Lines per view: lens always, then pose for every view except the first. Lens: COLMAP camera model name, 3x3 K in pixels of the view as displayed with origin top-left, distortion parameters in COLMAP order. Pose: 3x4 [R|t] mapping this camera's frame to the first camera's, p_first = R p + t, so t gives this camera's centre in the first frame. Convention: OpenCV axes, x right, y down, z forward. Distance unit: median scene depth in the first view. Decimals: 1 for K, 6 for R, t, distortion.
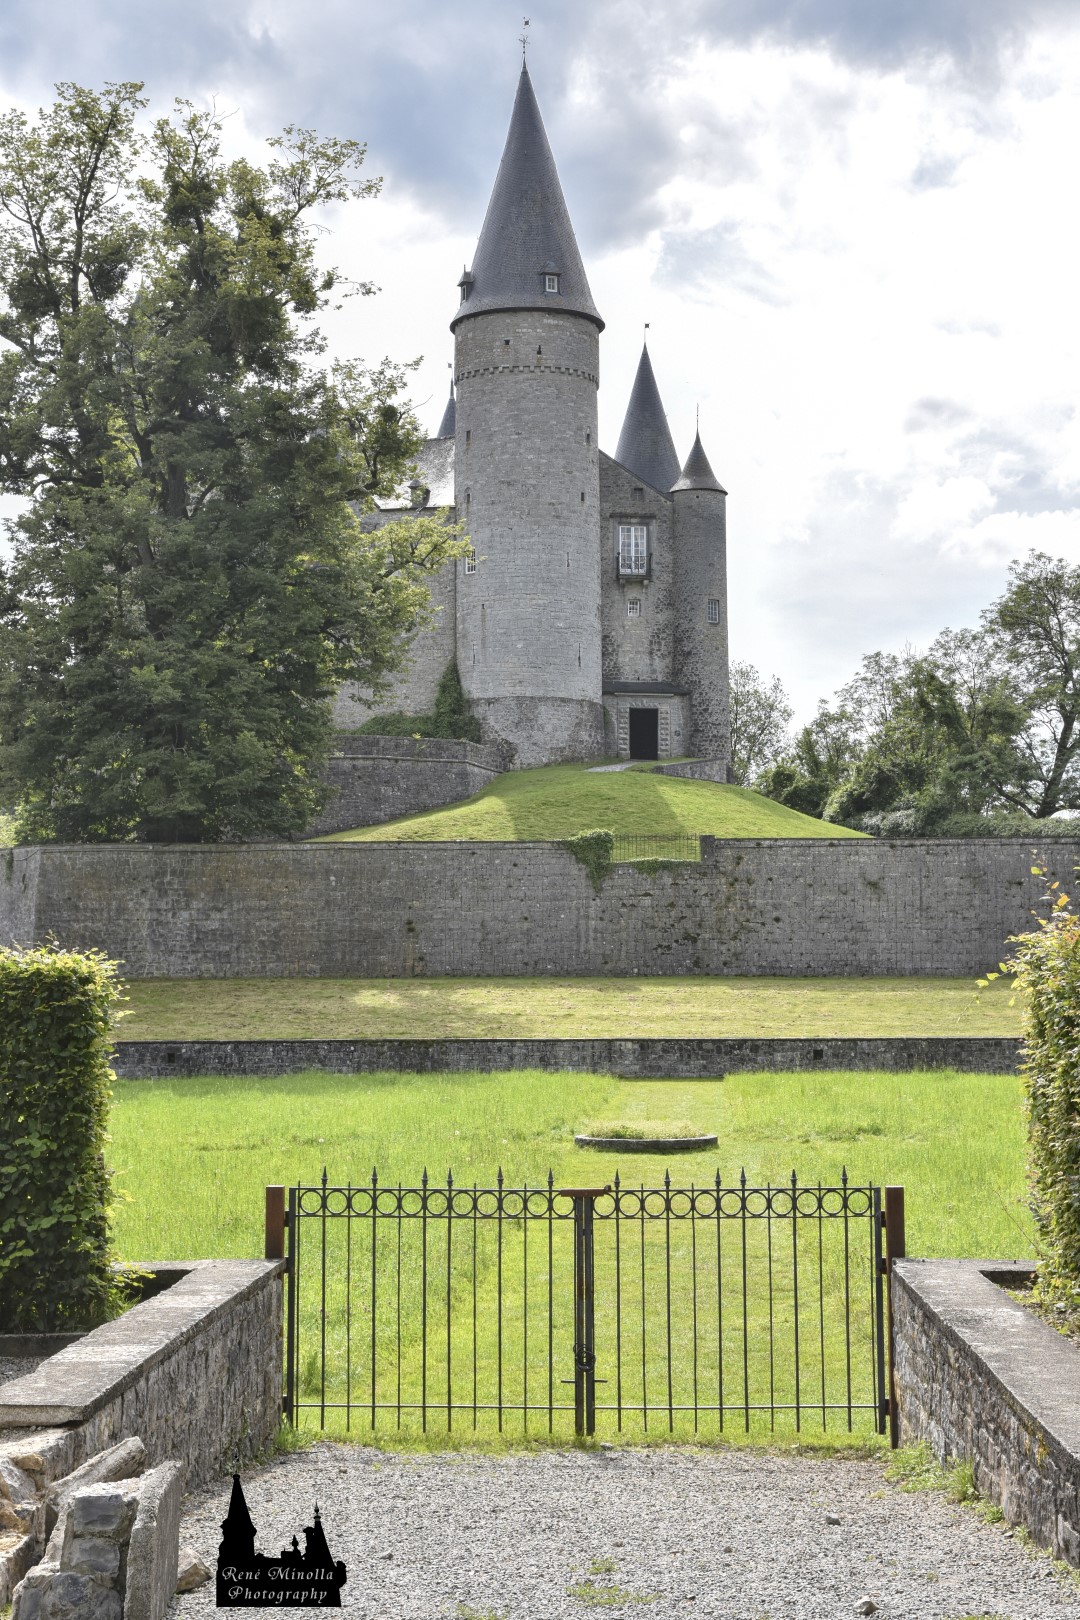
lens RADIAL K [[2487.5, 0, 540.0], [0, 2487.5, 810.0], [0, 0, 1]] dist [0.126525, 0.039015]
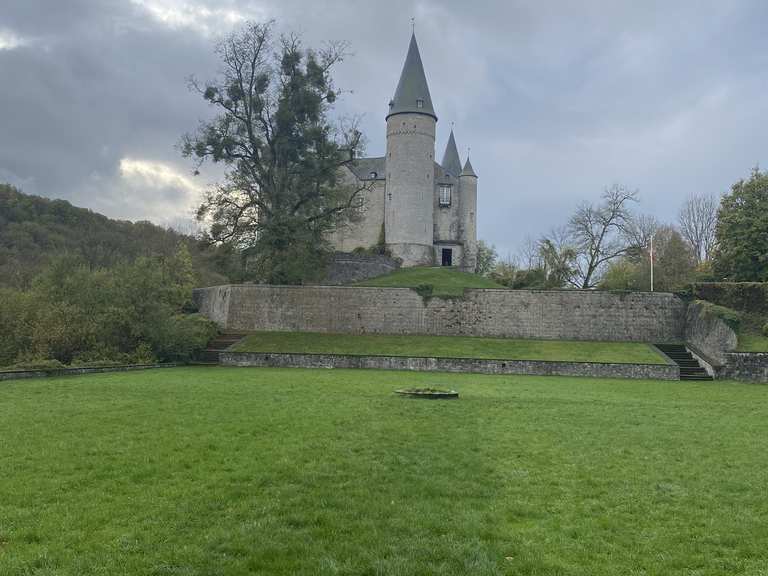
lens RADIAL K [[746.1, 0, 384.0], [0, 746.1, 288.0], [0, 0, 1]] dist [0.167680, -0.000413]
pose [[0.998362, 0.027806, -0.050006, 0.013275], [-0.028289, 0.999560, -0.008972, 0.016492], [0.049735, 0.010371, 0.998709, 0.116591]]
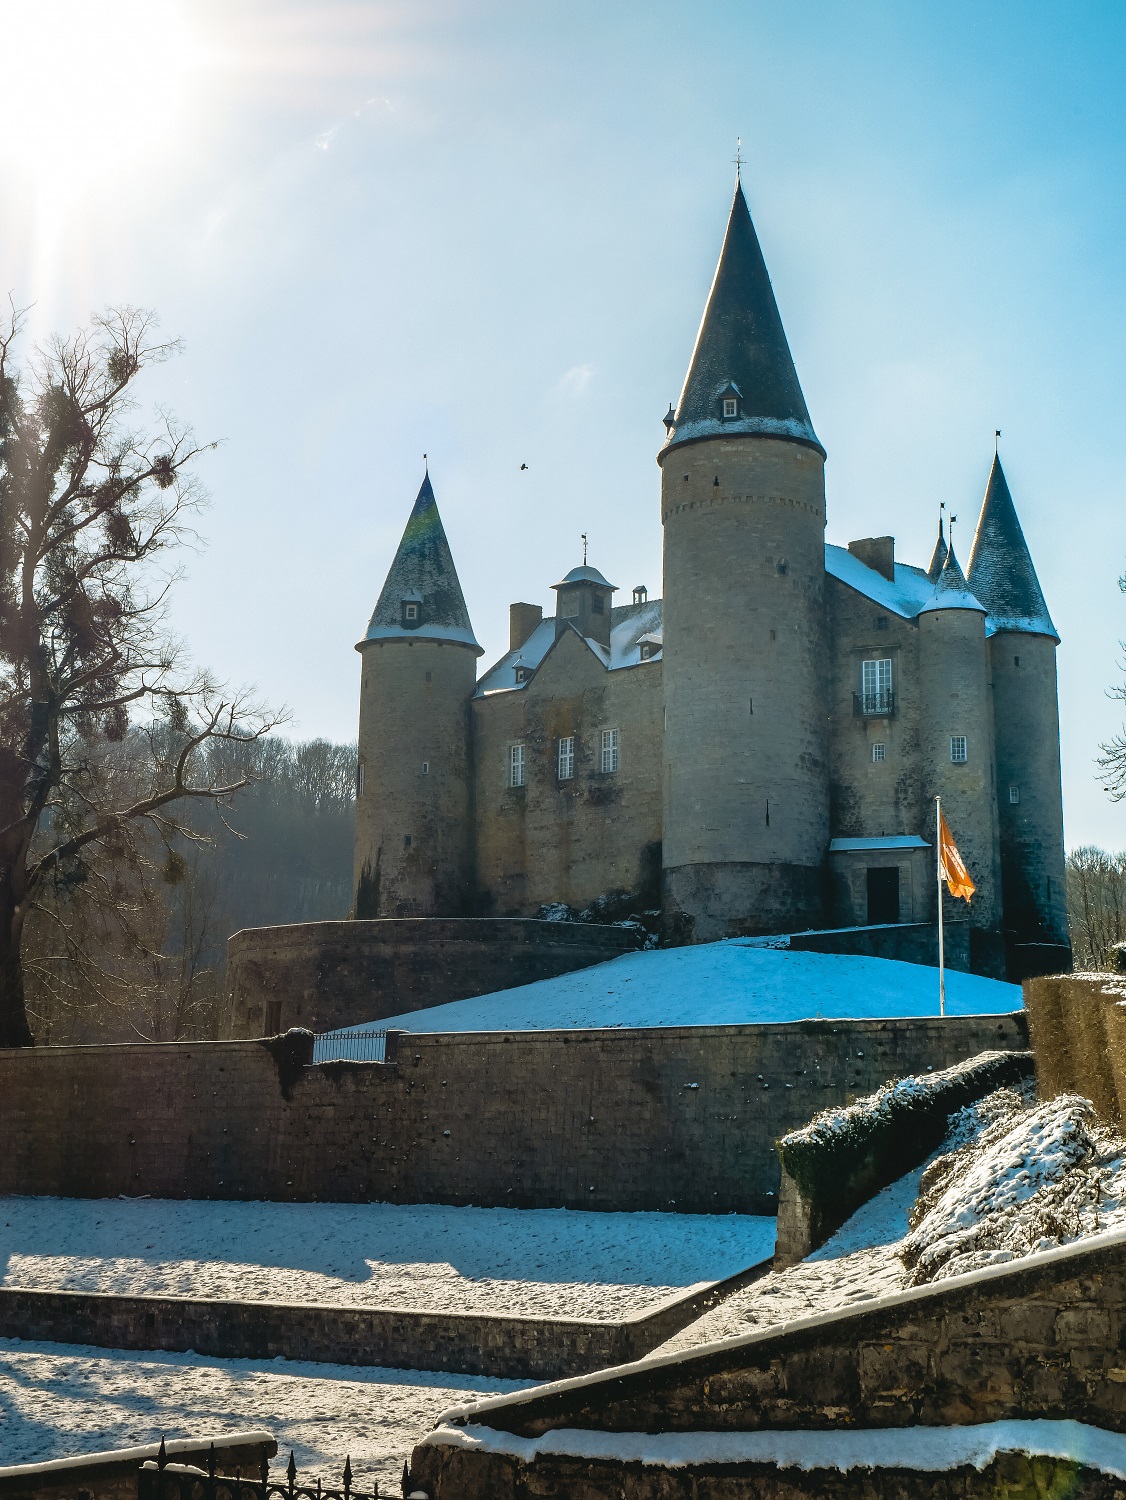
lens RADIAL K [[2291.6, 0, 563.0], [0, 2291.6, 750.0], [0, 0, 1]] dist [0.040828, -0.032118]
pose [[0.835617, -0.084508, -0.542772, 0.408067], [0.031273, 0.993811, -0.106587, 0.000020], [0.548421, 0.072092, 0.833089, 0.290426]]
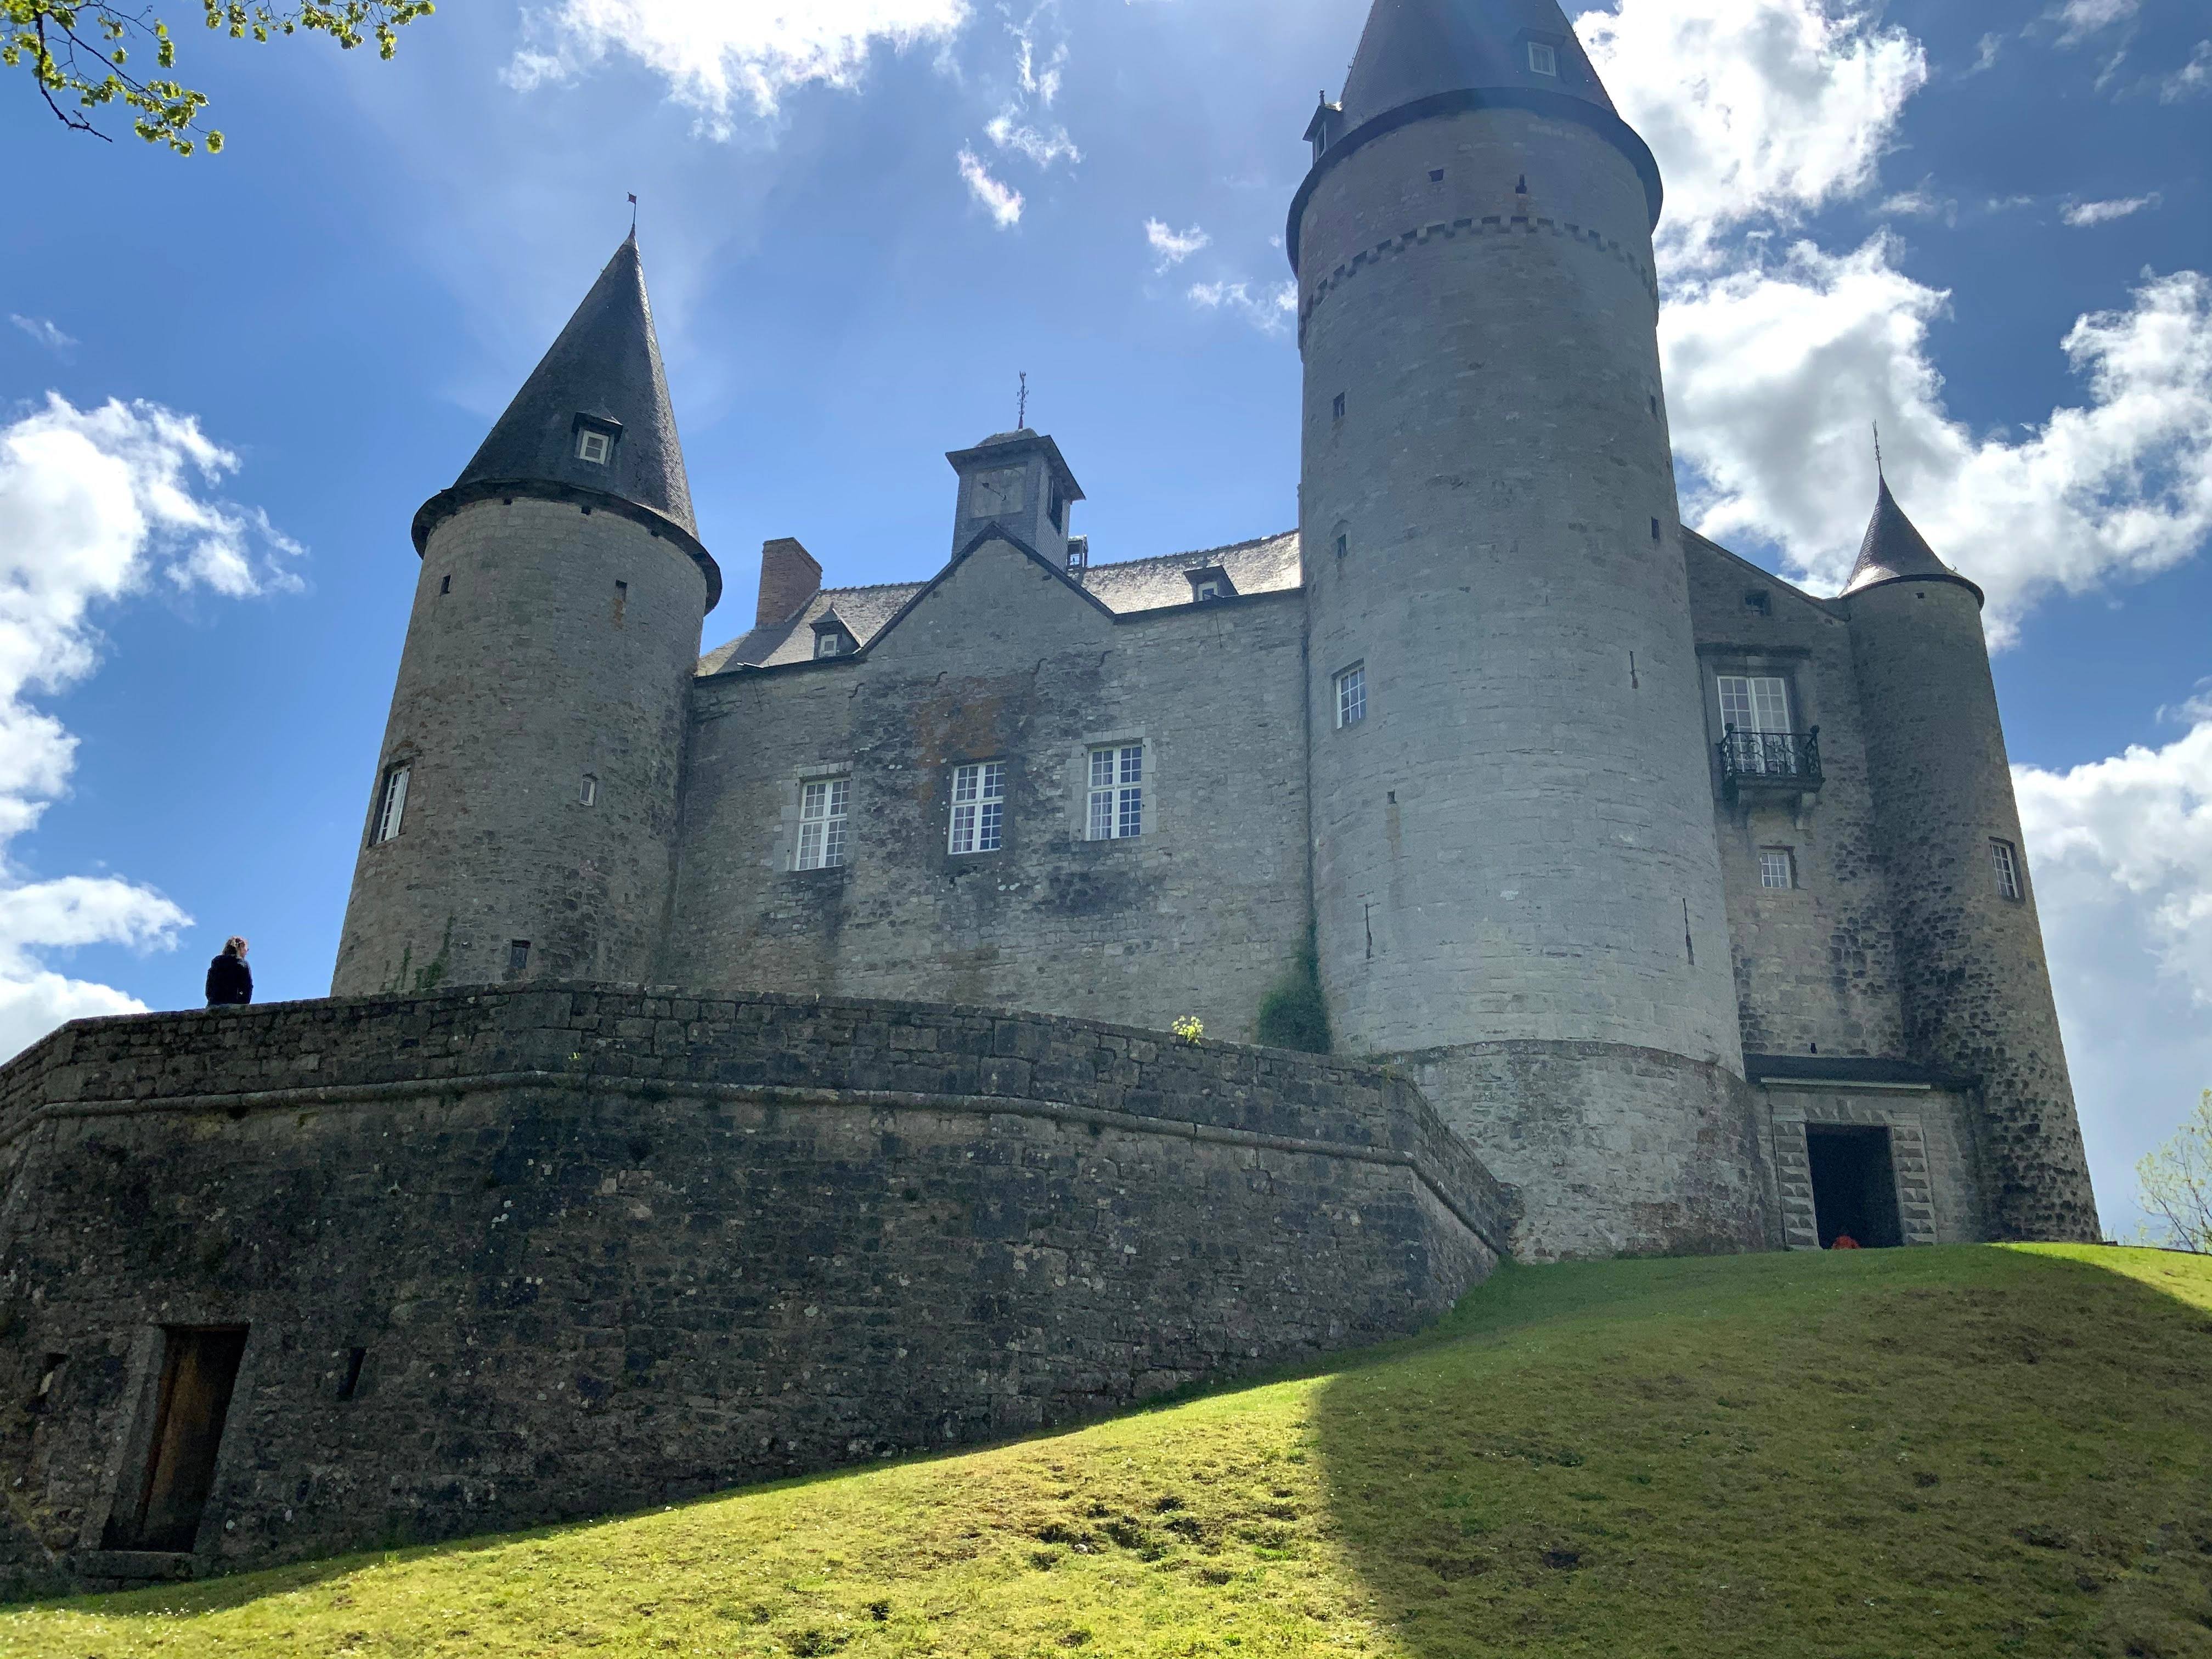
lens RADIAL K [[1815.6, 0, 1106.0], [0, 1815.6, 829.5], [0, 0, 1]] dist [0.110905, -0.247577]
pose [[0.993991, -0.012596, -0.108735, -0.035961], [-0.022994, 0.947166, -0.319919, 0.005628], [0.107020, 0.320497, 0.941185, 0.775110]]
